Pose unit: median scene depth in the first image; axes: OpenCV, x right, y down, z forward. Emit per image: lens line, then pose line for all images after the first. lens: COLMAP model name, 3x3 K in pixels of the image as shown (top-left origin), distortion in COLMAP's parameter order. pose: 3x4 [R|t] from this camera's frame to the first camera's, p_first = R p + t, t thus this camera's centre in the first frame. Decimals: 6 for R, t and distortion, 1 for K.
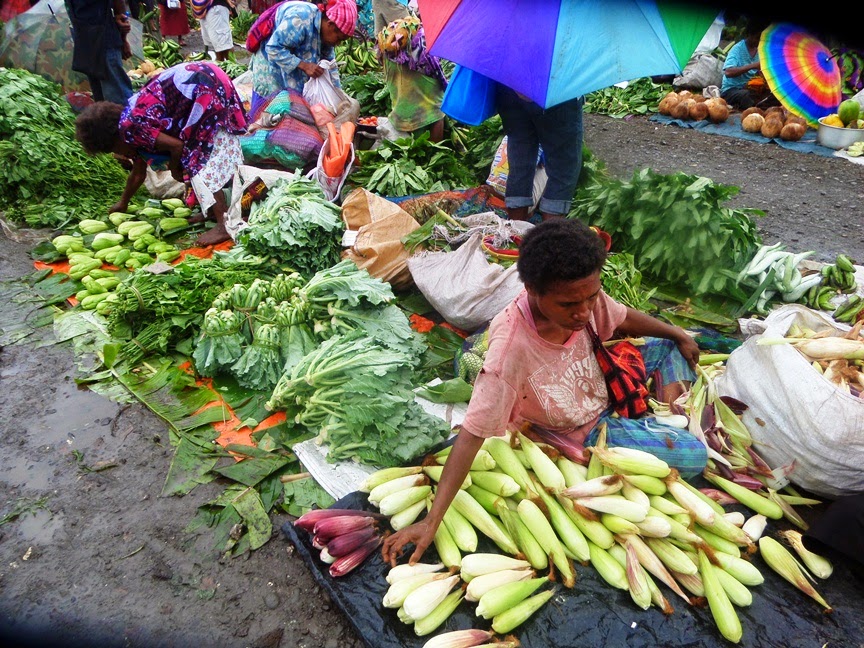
lens RADIAL K [[605.5, 0, 432.0], [0, 605.5, 324.0], [0, 0, 1]] dist [-0.034339, -0.000932]
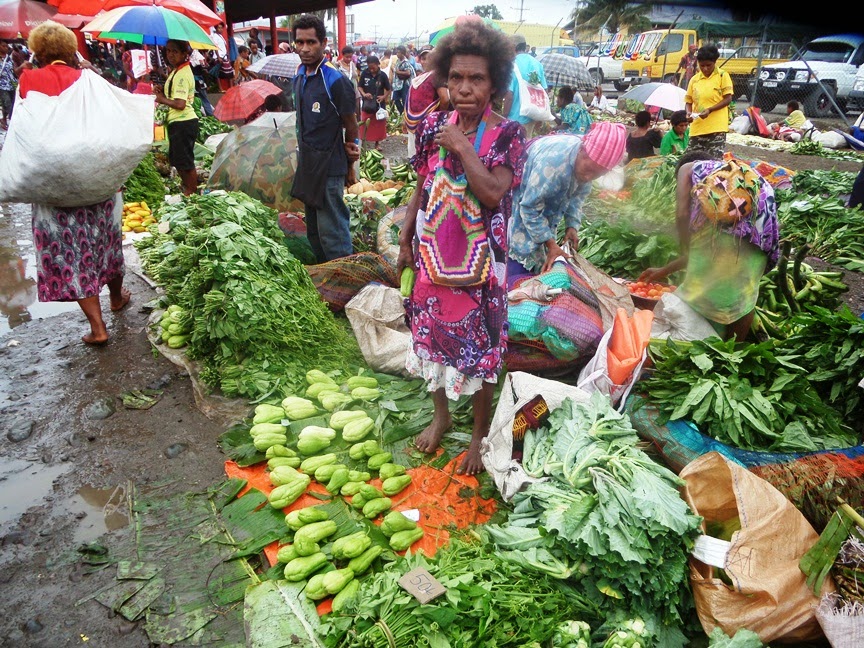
lens RADIAL K [[605.5, 0, 432.0], [0, 605.5, 324.0], [0, 0, 1]] dist [-0.034339, -0.000932]
pose [[0.969994, 0.109673, -0.216986, -0.237585], [-0.139591, 0.981939, -0.127709, -0.194489], [0.199061, 0.154167, 0.967785, 0.252755]]
